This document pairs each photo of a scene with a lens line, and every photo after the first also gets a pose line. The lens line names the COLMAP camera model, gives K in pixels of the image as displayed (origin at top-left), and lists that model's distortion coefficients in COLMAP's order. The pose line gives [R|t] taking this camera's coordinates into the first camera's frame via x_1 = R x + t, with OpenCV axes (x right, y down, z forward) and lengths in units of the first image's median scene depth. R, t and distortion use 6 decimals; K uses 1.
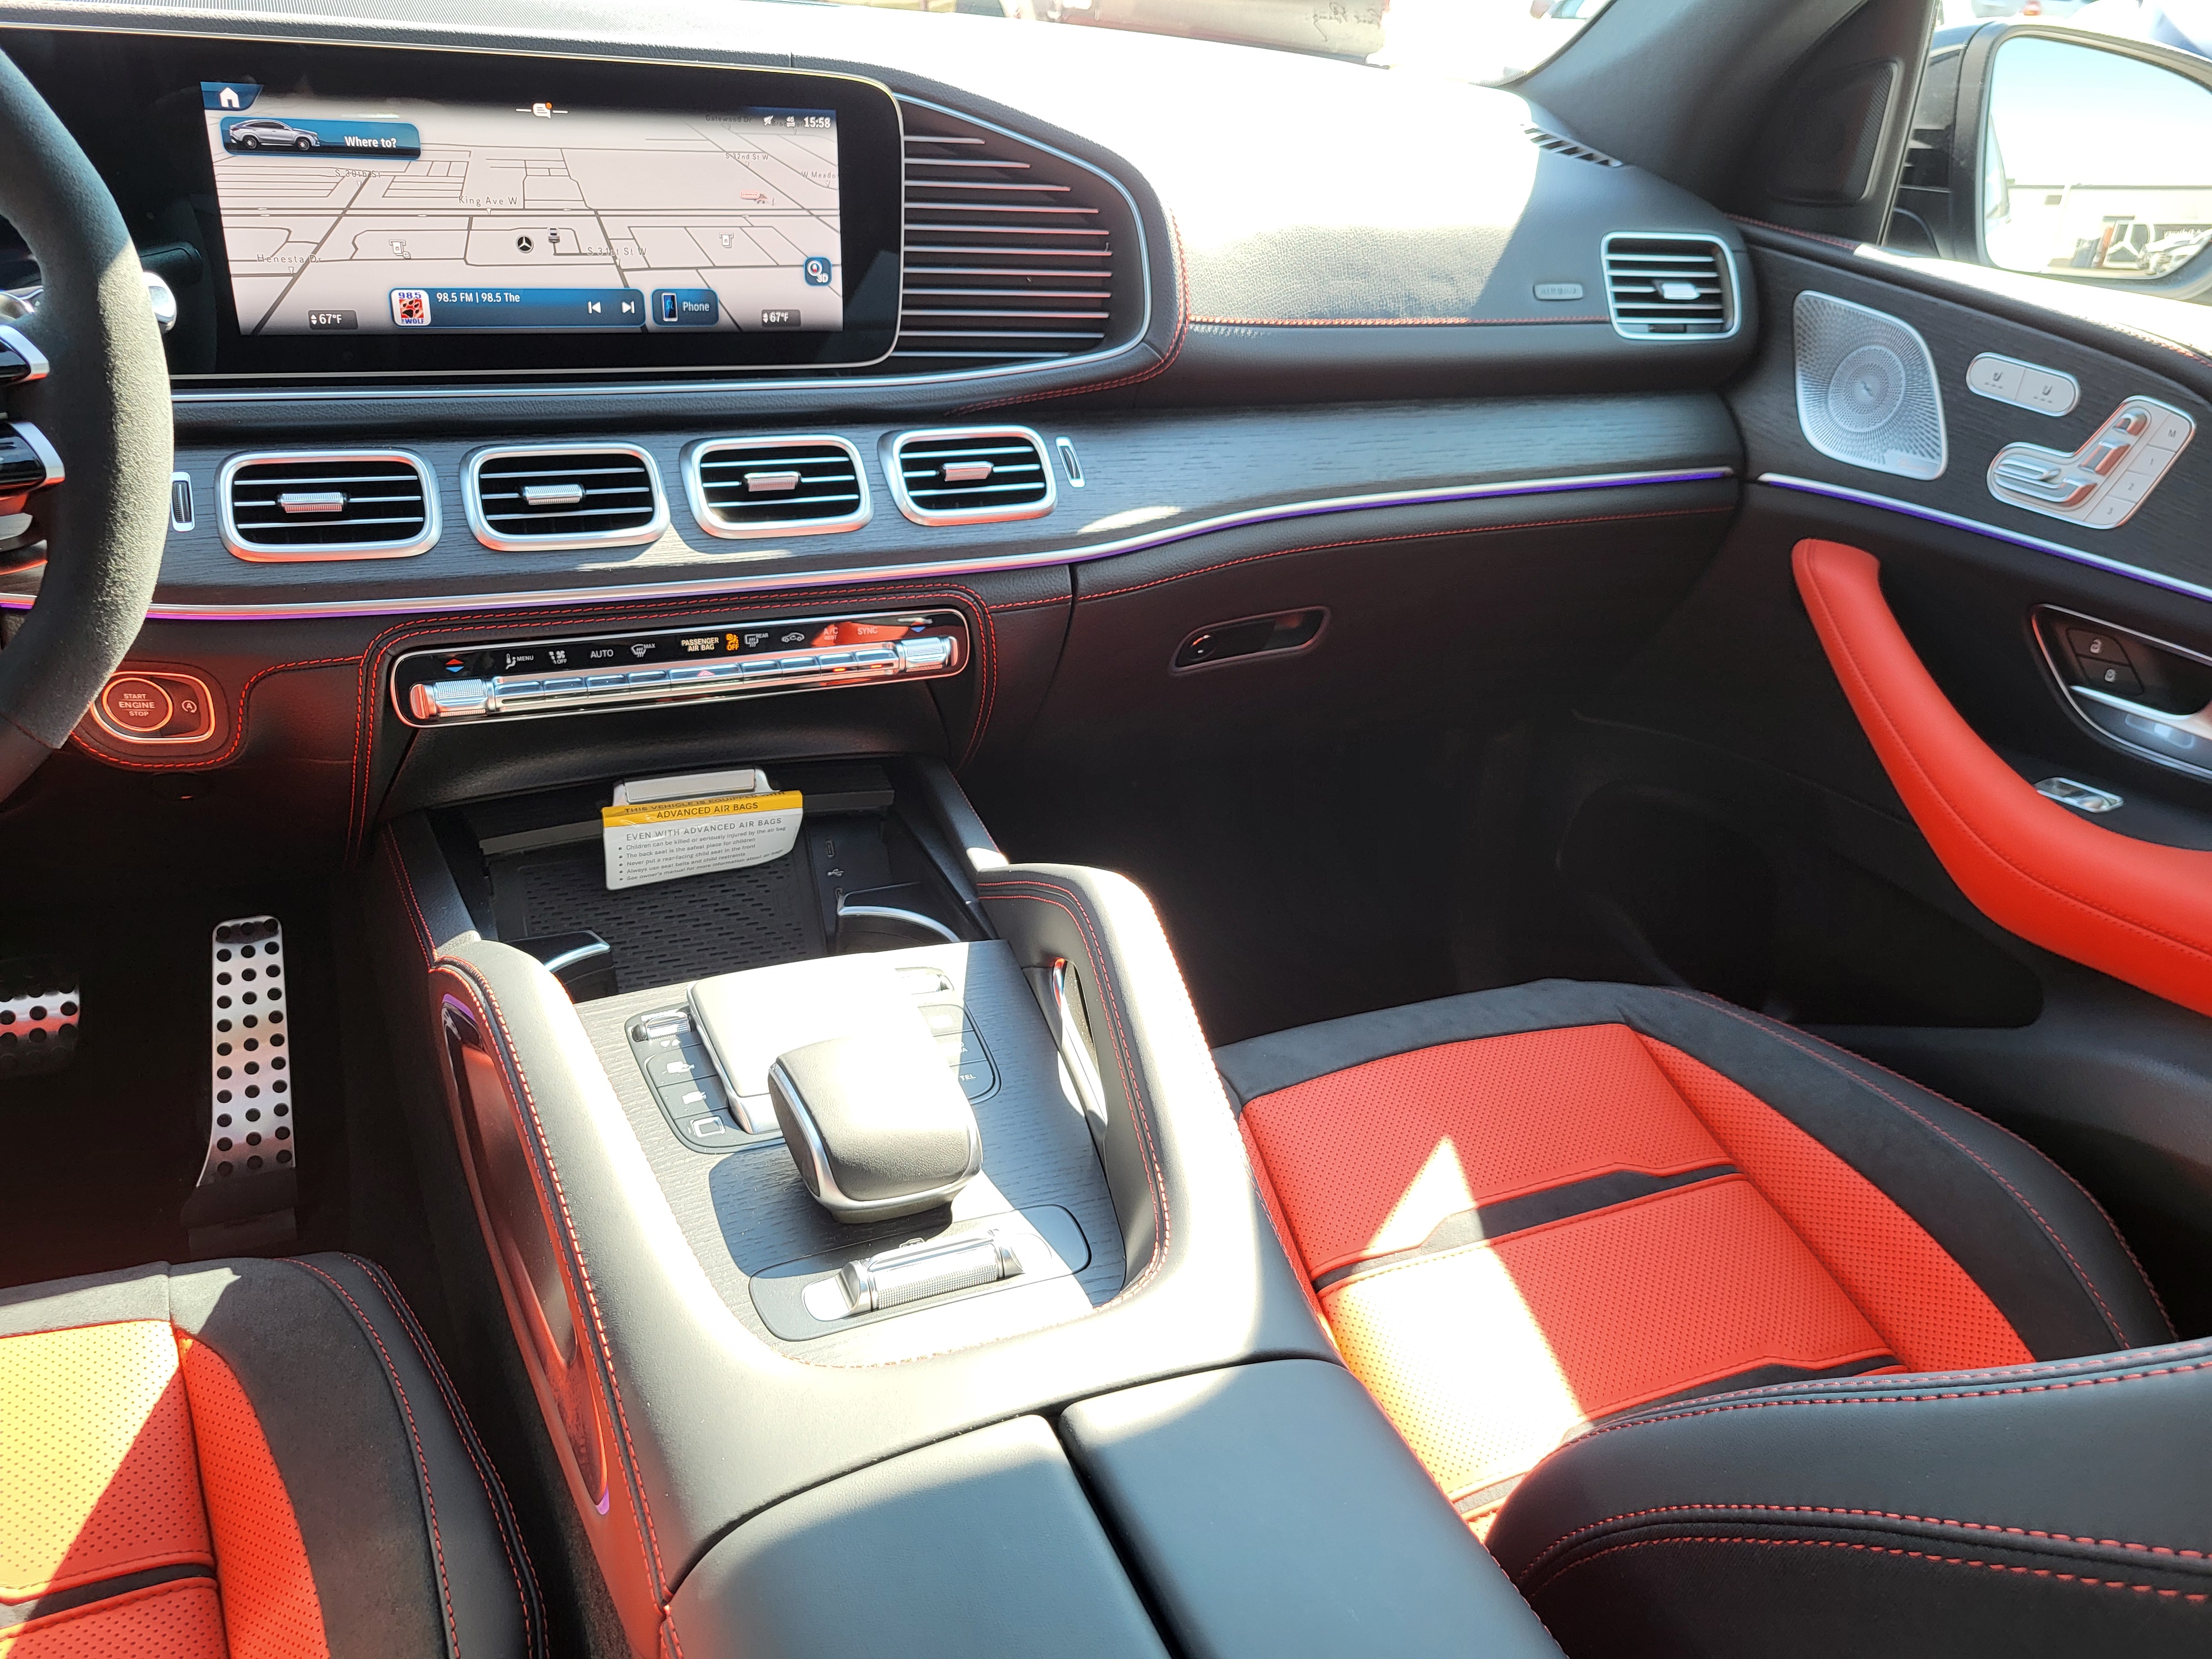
lens RADIAL K [[1676.1, 0, 1105.4], [0, 1676.1, 844.9], [0, 0, 1]] dist [0.029943, -0.018004]
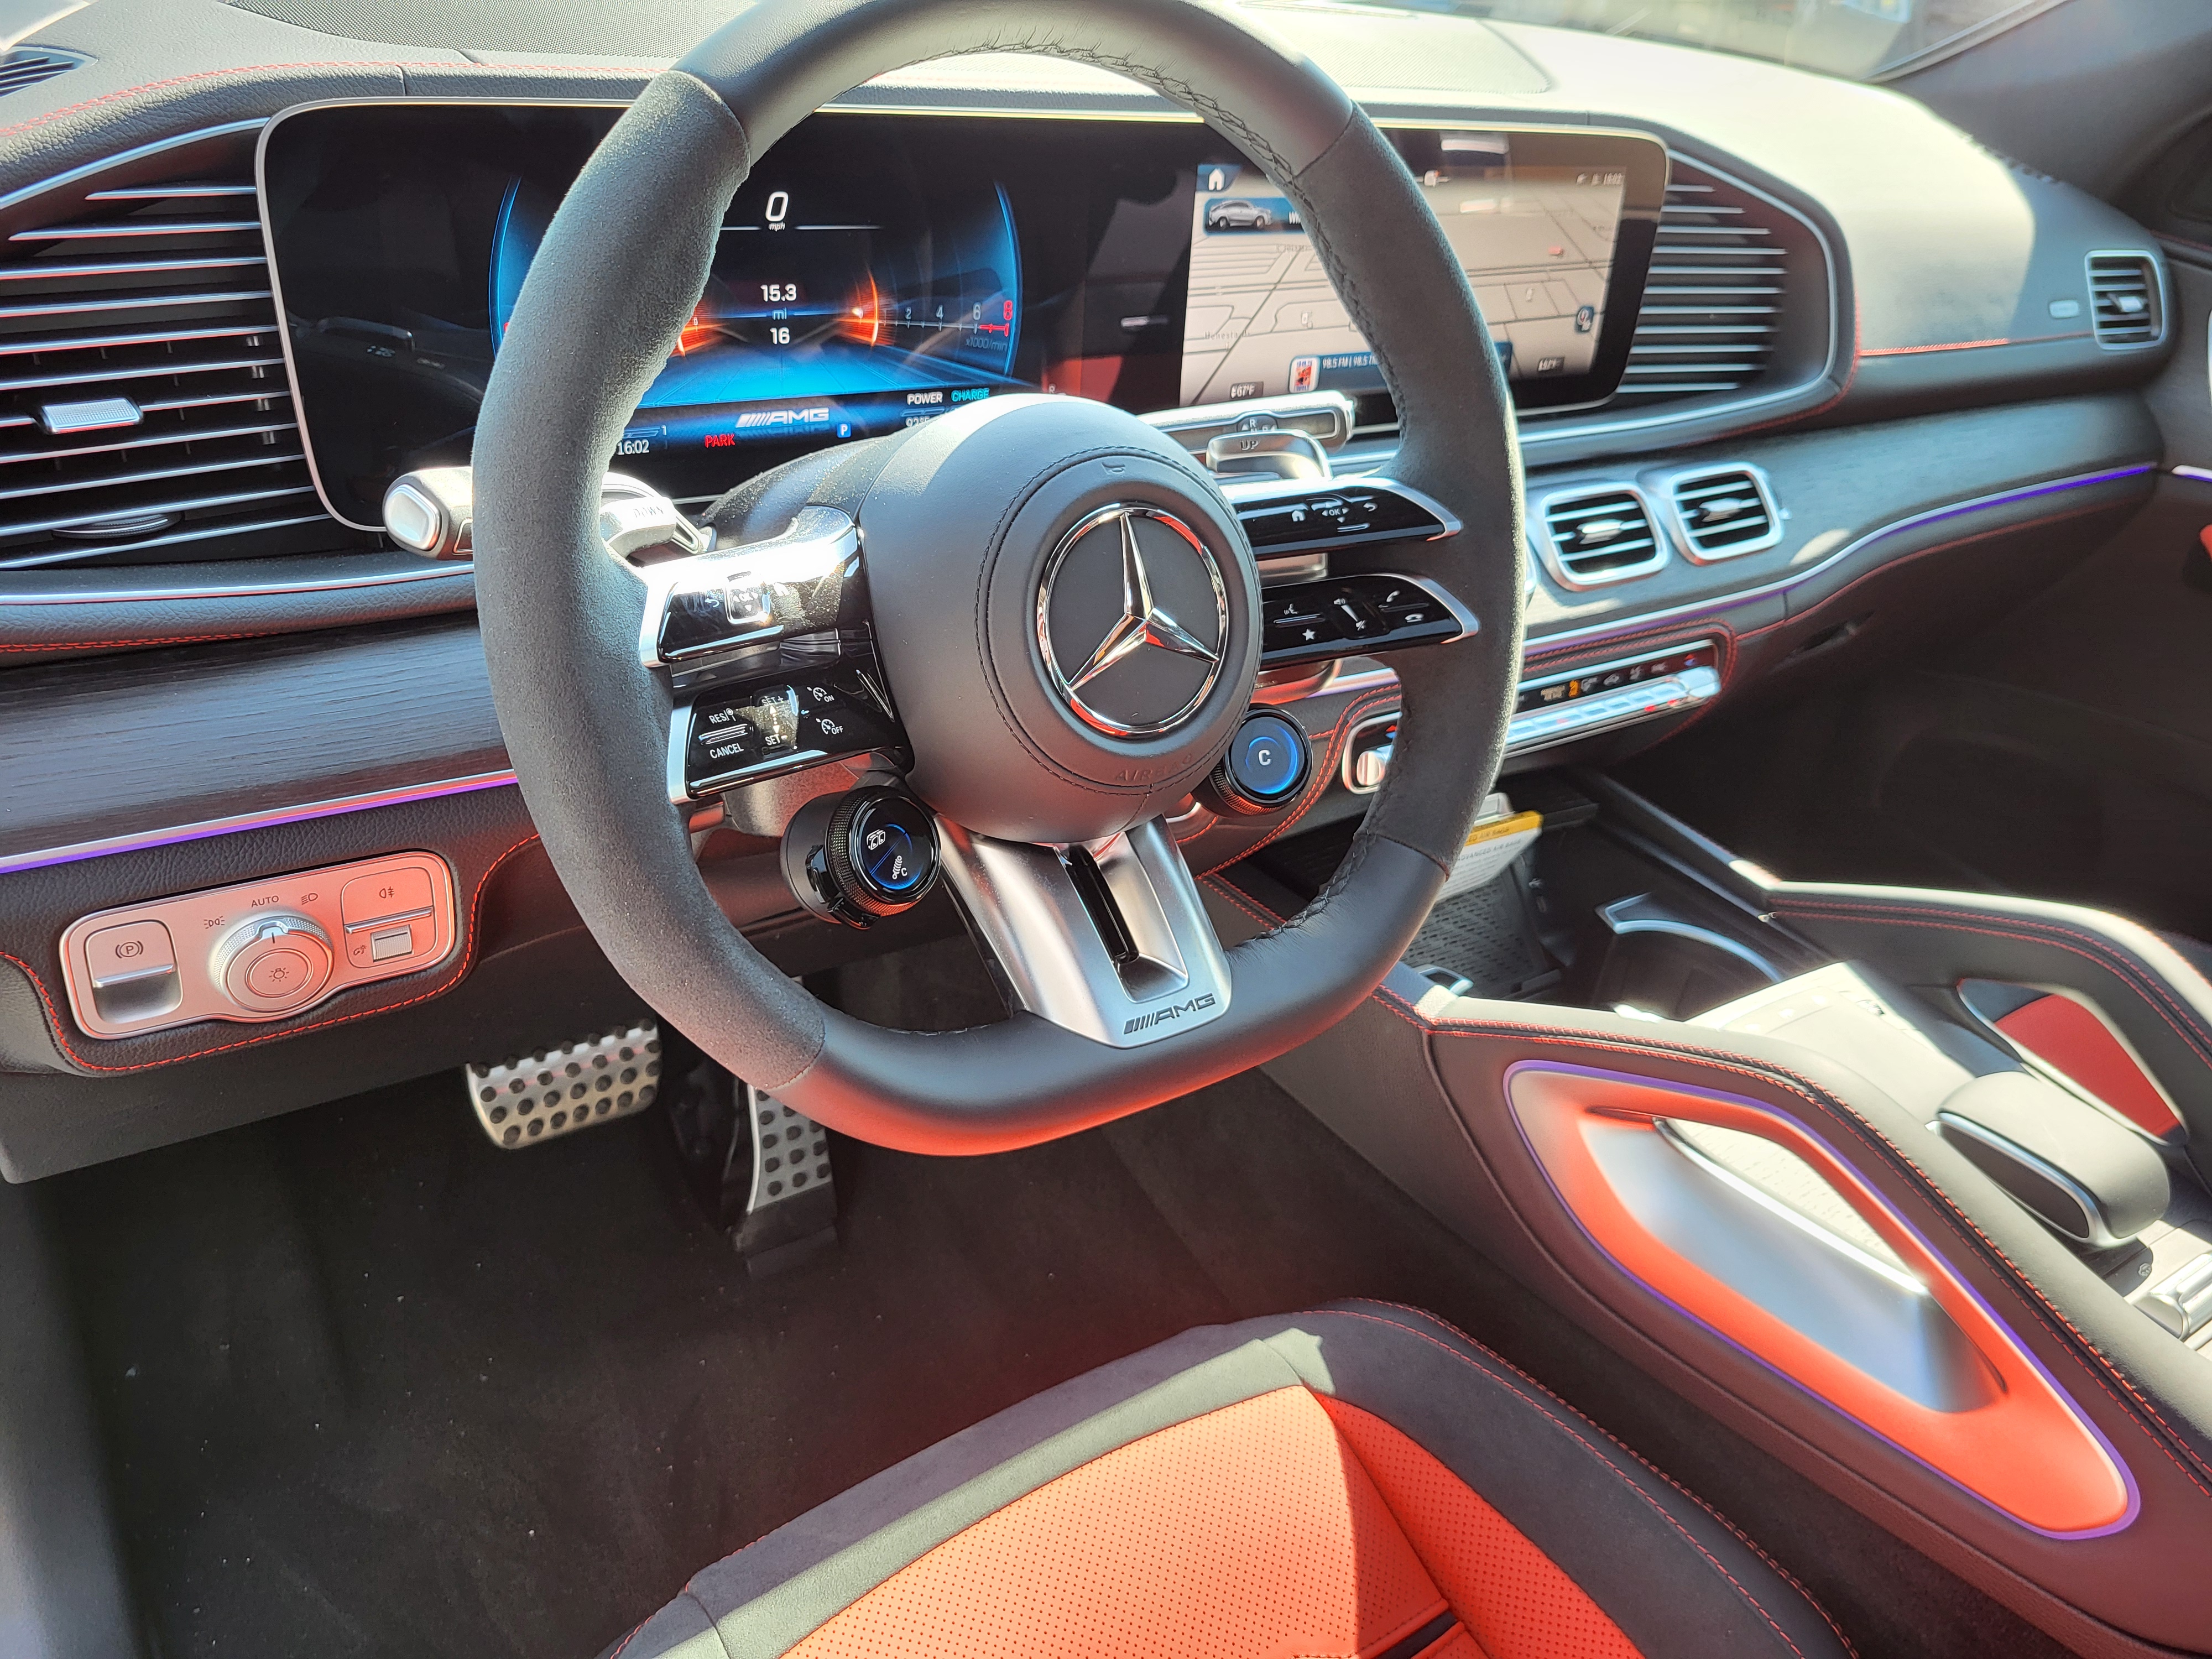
lens RADIAL K [[1689.4, 0, 1076.9], [0, 1689.4, 830.2], [0, 0, 1]] dist [0.001386, 0.000647]
pose [[0.983584, -0.050363, 0.173282, -0.702585], [0.036746, 0.996044, 0.080913, -0.127329], [-0.176672, -0.073217, 0.981543, 0.008094]]
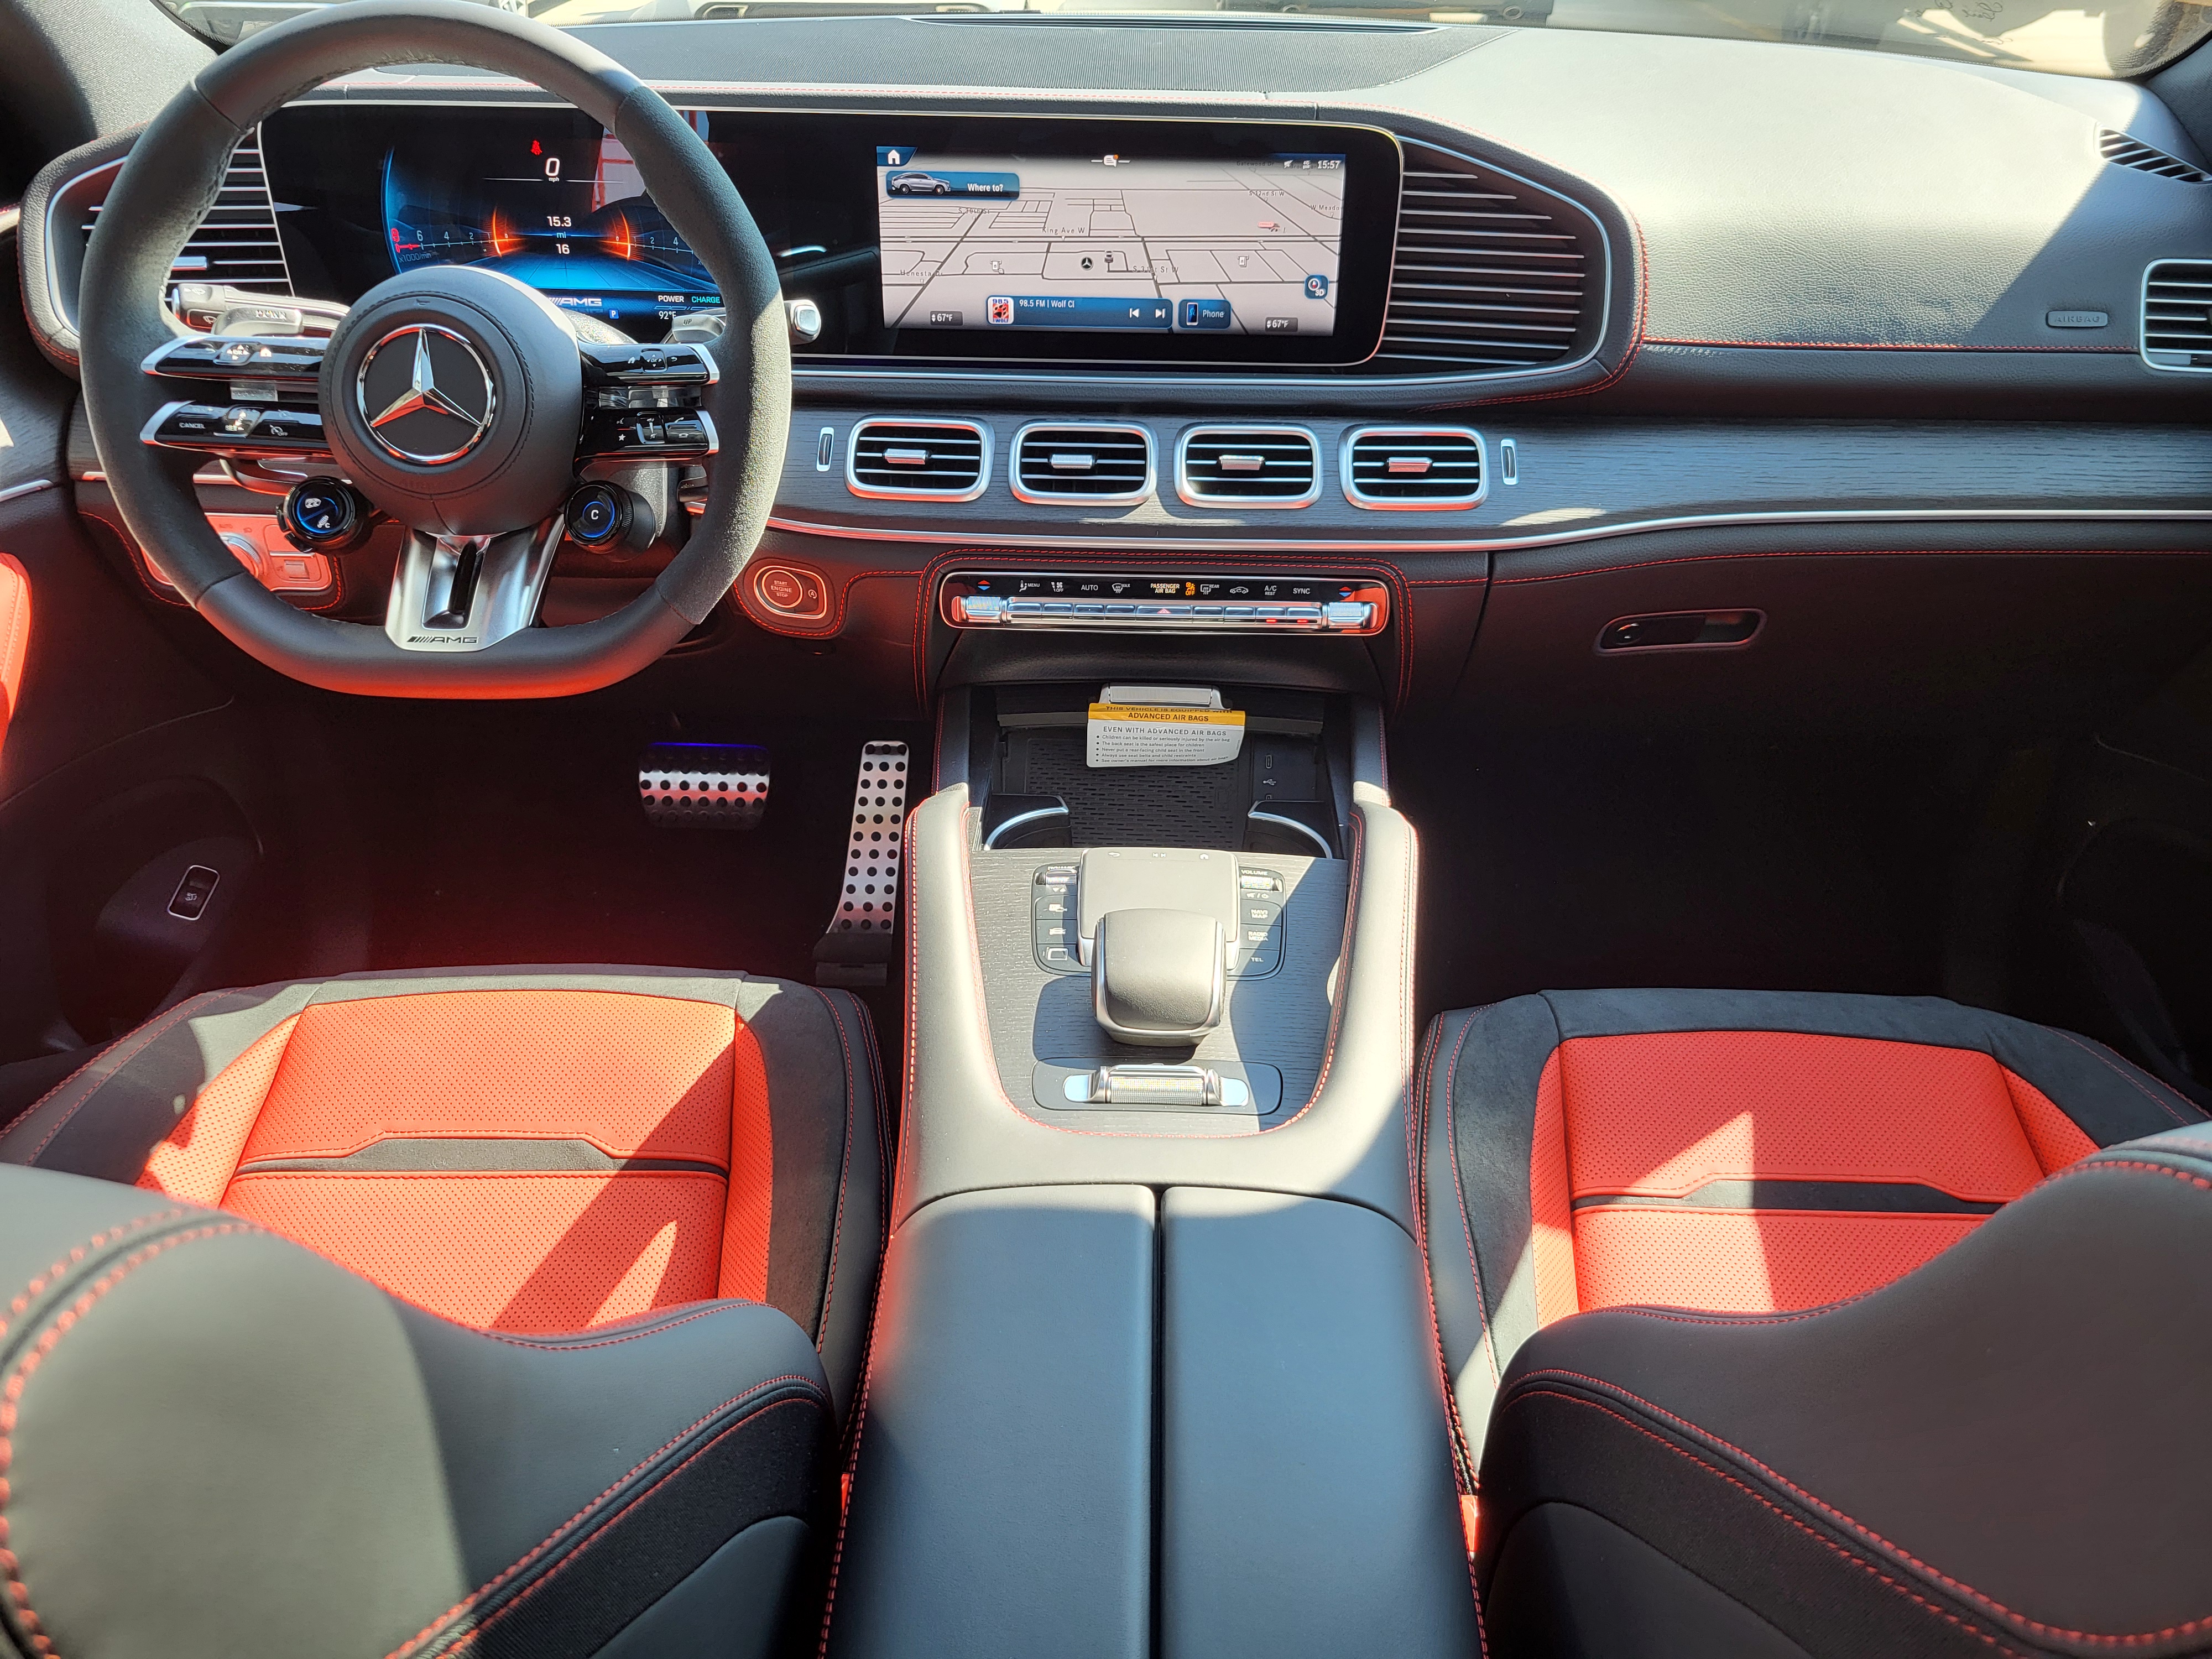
lens RADIAL K [[1693.7, 0, 1130.1], [0, 1693.7, 838.2], [0, 0, 1]] dist [0.022525, -0.006265]
pose [[0.902894, 0.176721, -0.391858, 0.263803], [-0.150949, 0.983878, 0.095906, -0.051238], [0.402489, -0.027443, 0.915013, -0.182069]]
